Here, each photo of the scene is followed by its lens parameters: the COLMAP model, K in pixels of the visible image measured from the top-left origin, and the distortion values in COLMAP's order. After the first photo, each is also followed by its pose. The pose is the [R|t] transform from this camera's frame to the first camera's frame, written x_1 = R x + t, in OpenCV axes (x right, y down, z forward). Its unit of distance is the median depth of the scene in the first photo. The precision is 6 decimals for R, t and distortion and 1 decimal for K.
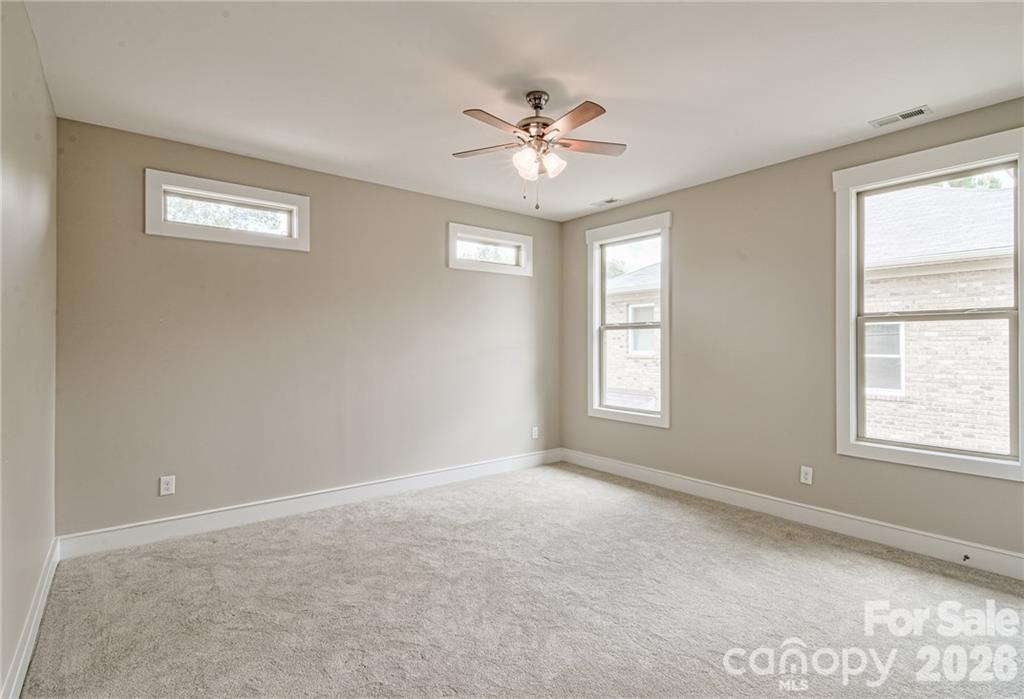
lens RADIAL K [[497.0, 0, 511.7], [0, 497.0, 355.0], [0, 0, 1]] dist [-0.031404, -0.000689]
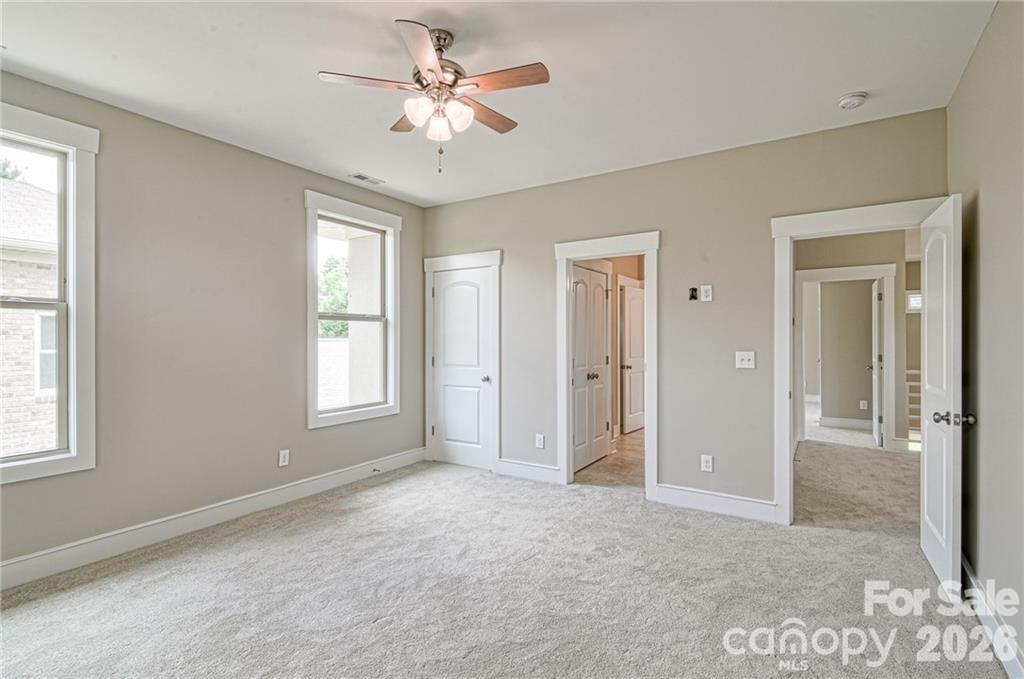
lens RADIAL K [[493.3, 0, 510.8], [0, 493.3, 337.5], [0, 0, 1]] dist [0.001832, -0.000405]
pose [[-0.330573, -0.000140, 0.943780, -0.350565], [0.023533, 0.999688, 0.008391, -0.012452], [-0.943487, 0.024984, -0.330466, 0.507635]]
